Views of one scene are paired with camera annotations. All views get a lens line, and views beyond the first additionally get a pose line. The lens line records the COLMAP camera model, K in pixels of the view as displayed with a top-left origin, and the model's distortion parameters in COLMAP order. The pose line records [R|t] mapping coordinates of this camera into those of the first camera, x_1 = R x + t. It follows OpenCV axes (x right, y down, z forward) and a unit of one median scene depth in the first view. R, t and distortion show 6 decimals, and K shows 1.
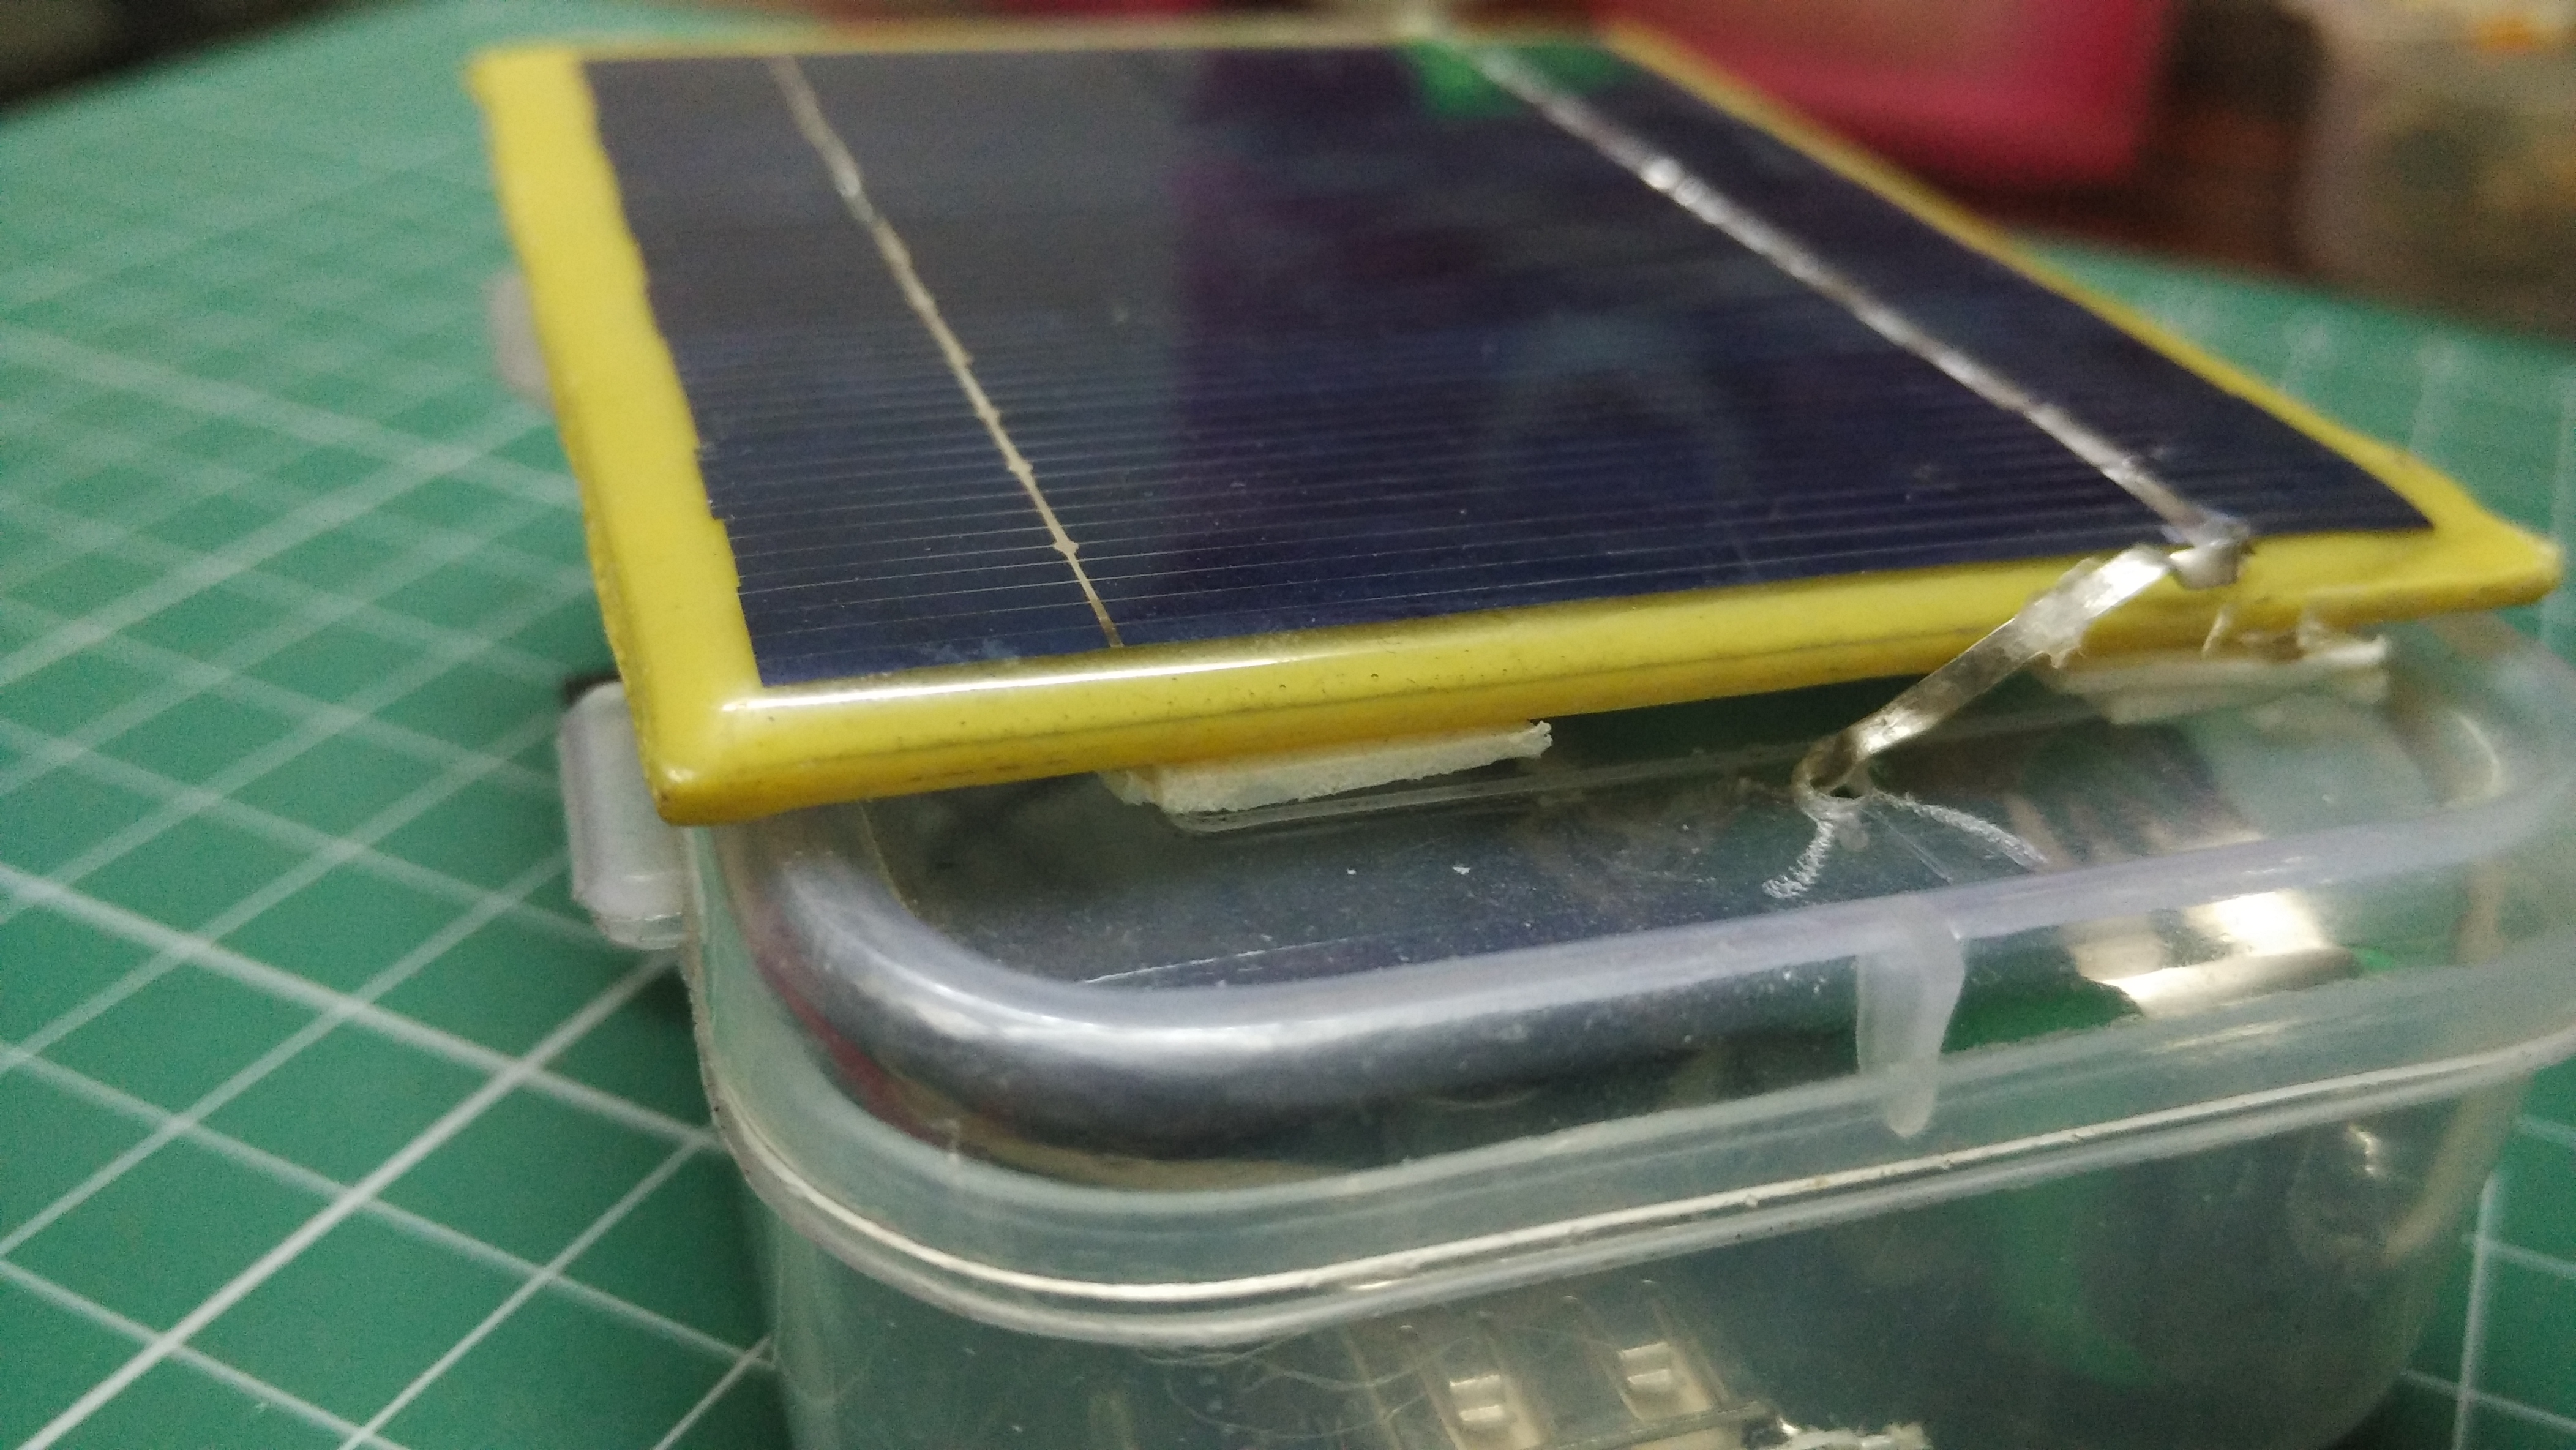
lens RADIAL K [[2493.7, 0, 1279.8], [0, 2493.7, 726.9], [0, 0, 1]] dist [-0.008700, 0.000000]
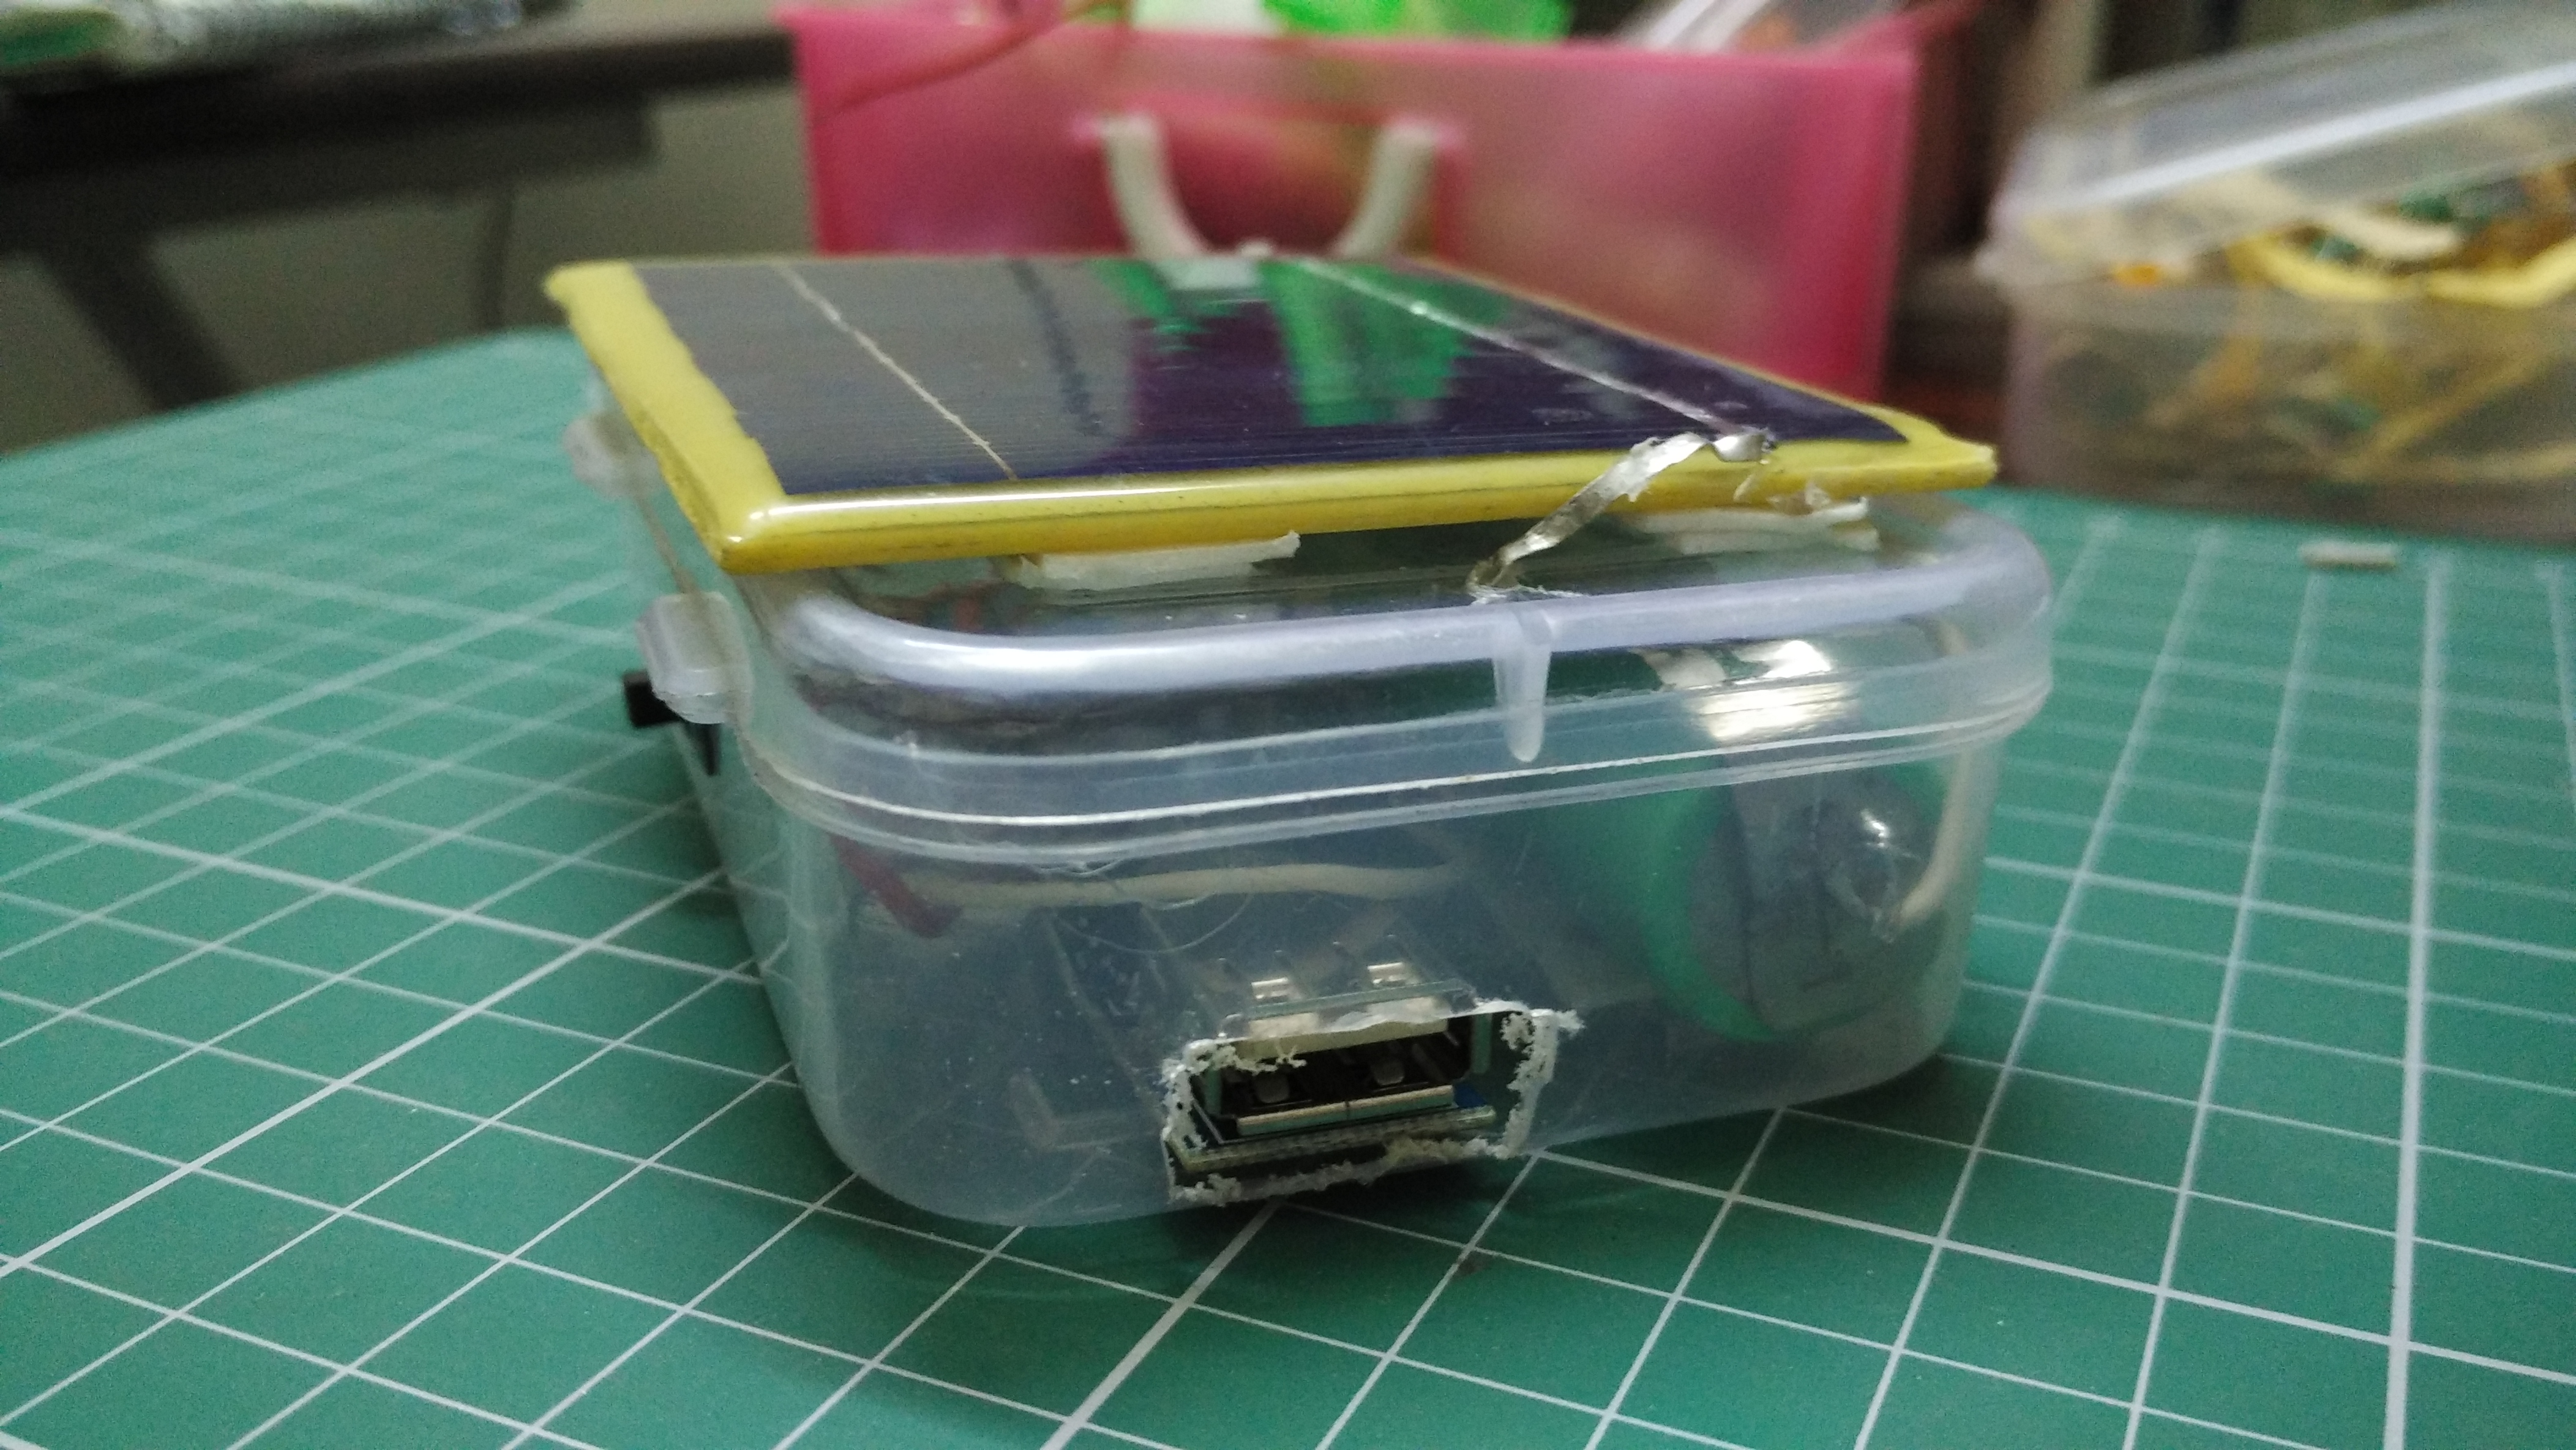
lens RADIAL K [[2493.7, 0, 1293.9], [0, 2493.7, 721.4], [0, 0, 1]] dist [-0.008700, 0.000000]
pose [[0.999159, -0.034542, 0.022096, 0.062793], [0.038051, 0.981872, -0.185689, 0.366483], [-0.015282, 0.186374, 0.982360, -0.451299]]
